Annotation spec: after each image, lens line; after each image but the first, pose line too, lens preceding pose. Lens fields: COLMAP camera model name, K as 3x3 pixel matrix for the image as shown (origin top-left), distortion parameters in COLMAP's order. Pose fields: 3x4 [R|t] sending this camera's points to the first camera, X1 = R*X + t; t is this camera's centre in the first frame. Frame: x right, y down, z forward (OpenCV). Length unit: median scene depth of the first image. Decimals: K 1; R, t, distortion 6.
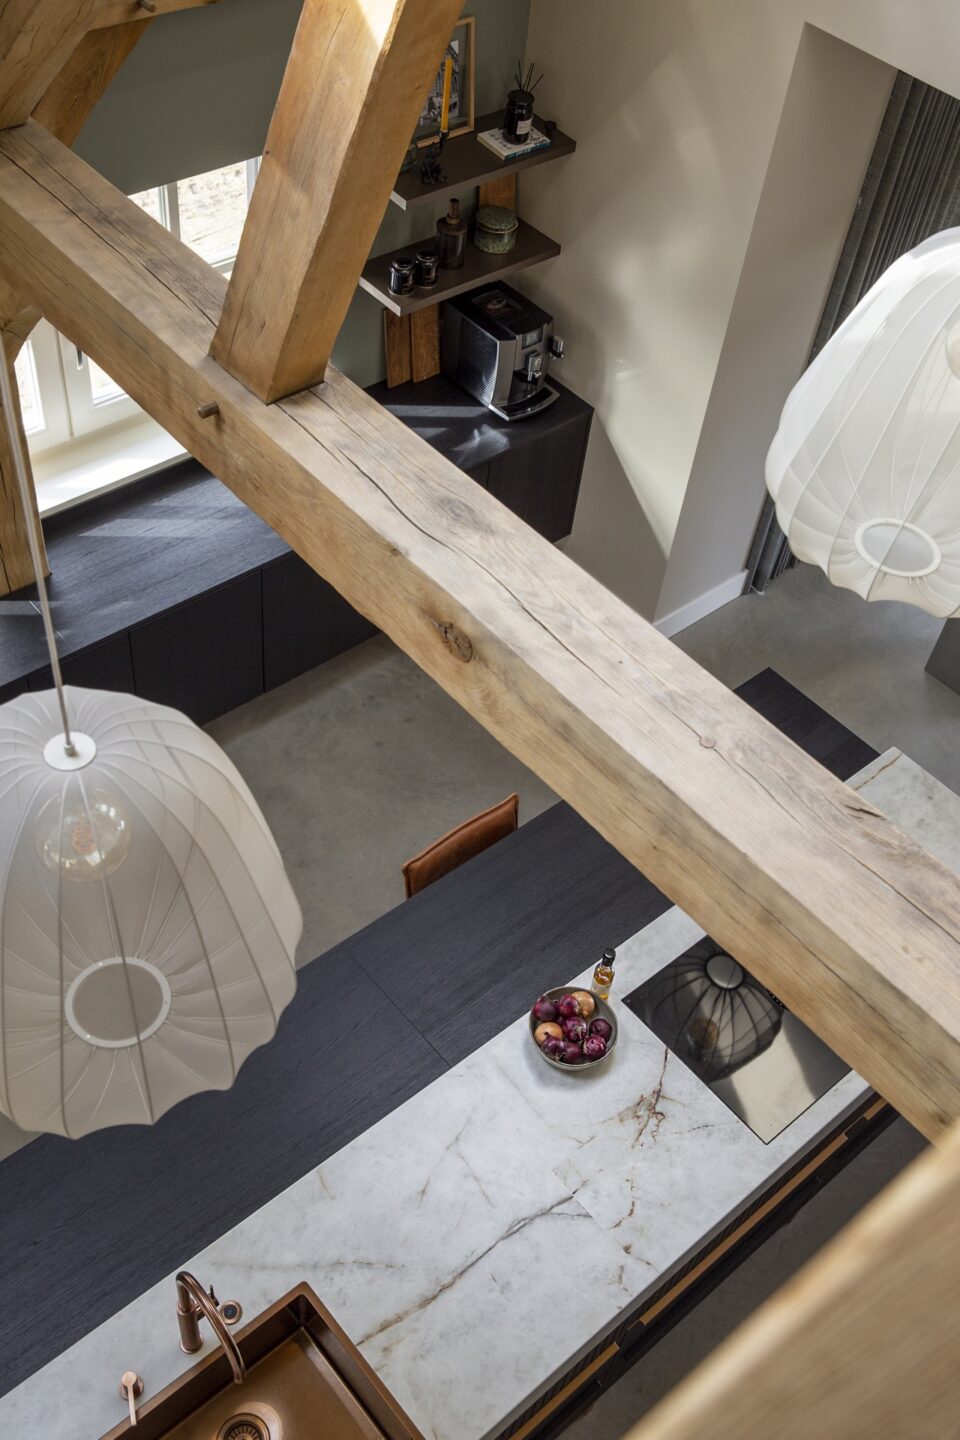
lens RADIAL K [[1393.4, 0, 497.8], [0, 1393.4, 724.9], [0, 0, 1]] dist [0.007348, -0.001127]
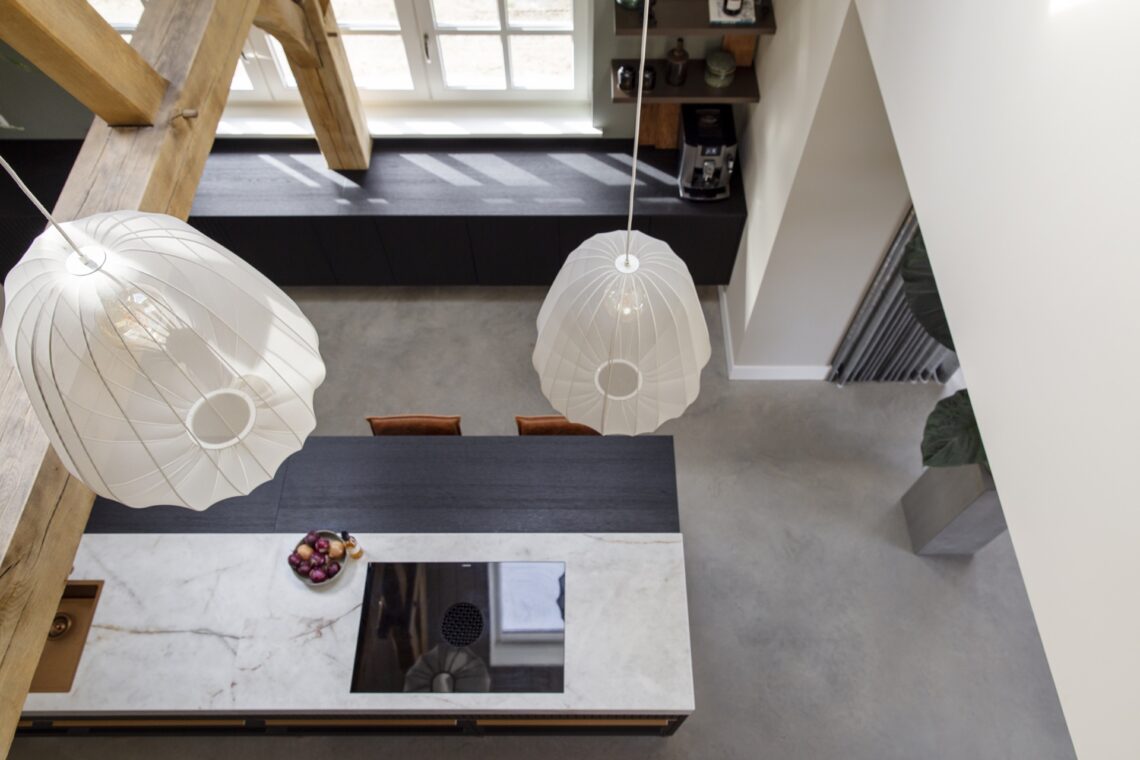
lens RADIAL K [[766.1, 0, 549.8], [0, 766.1, 380.7], [0, 0, 1]] dist [0.007266, -0.005522]
pose [[0.757904, 0.513352, -0.402555, 0.550461], [-0.445844, 0.858069, 0.254834, -0.331478], [0.476240, -0.013662, 0.879209, 0.369509]]
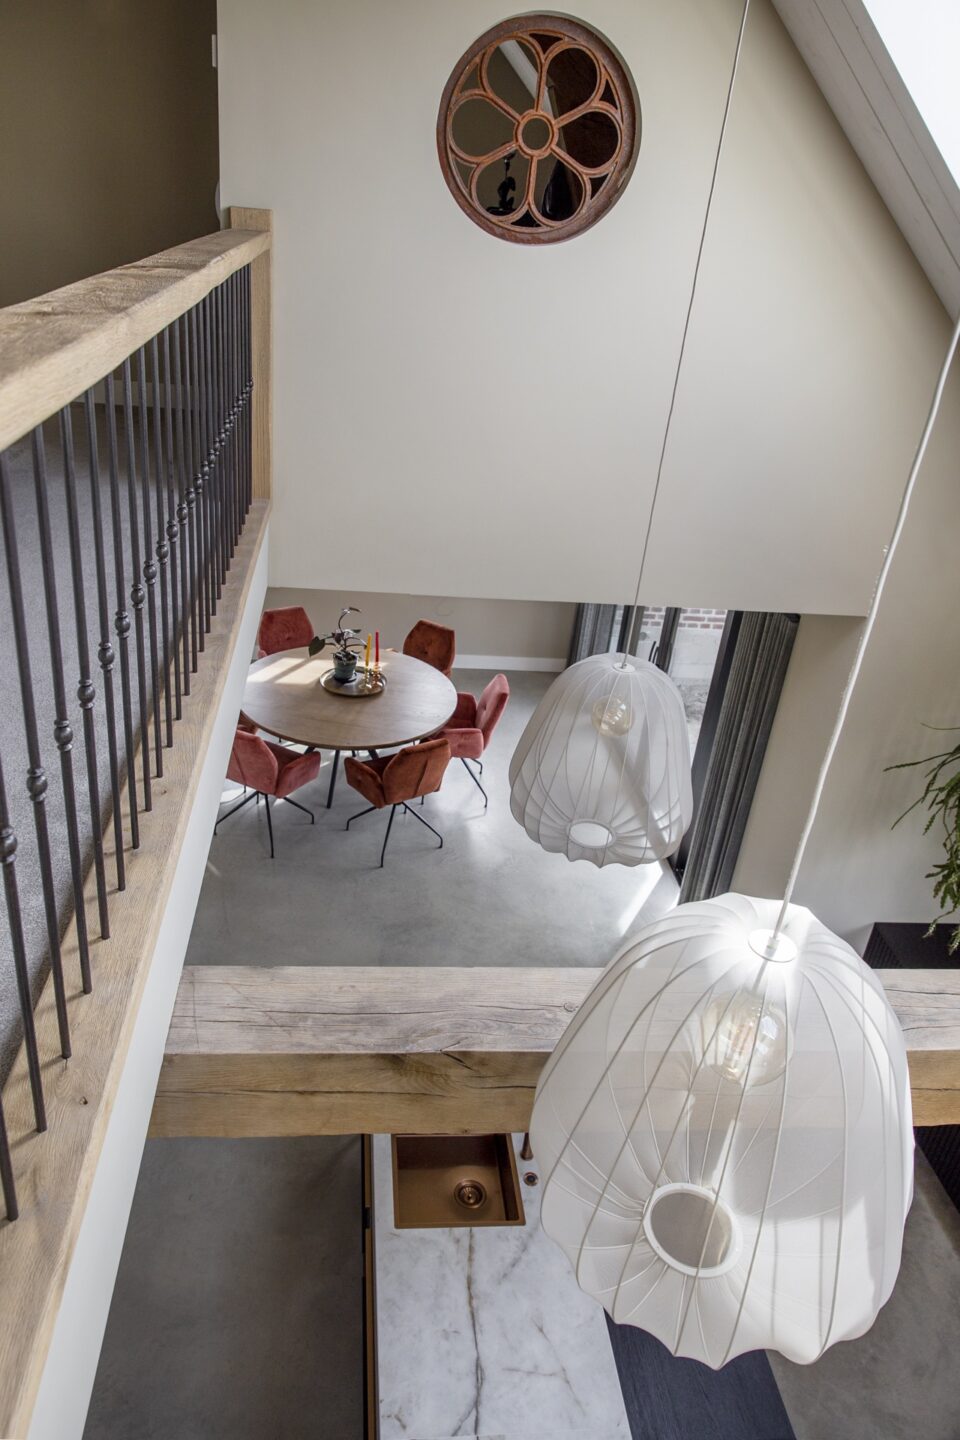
lens RADIAL K [[967.7, 0, 480.0], [0, 967.7, 720.0], [0, 0, 1]] dist [0.007266, -0.005522]
pose [[-0.546412, 0.270831, -0.792518, 0.532517], [-0.717534, 0.336657, 0.609760, -0.359418], [0.431949, 0.901839, 0.010377, 0.455739]]
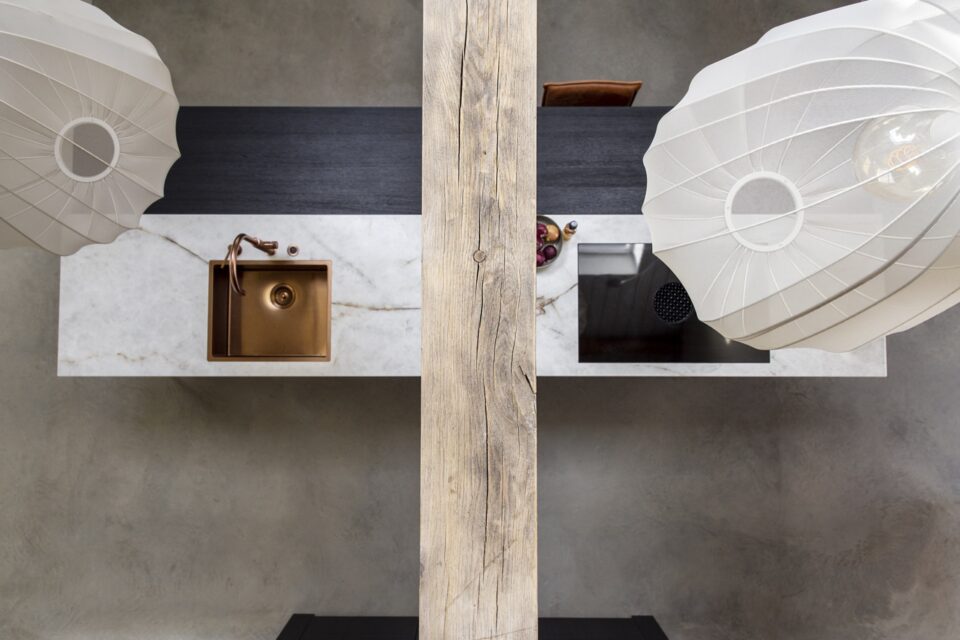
lens RADIAL K [[674.0, 0, 462.5], [0, 674.0, 317.8], [0, 0, 1]] dist [0.007765, -0.000821]
pose [[0.753597, 0.644519, -0.129179, 0.162221], [-0.439424, 0.640105, 0.630216, -0.211115], [0.488875, -0.418165, 0.765598, 0.318600]]
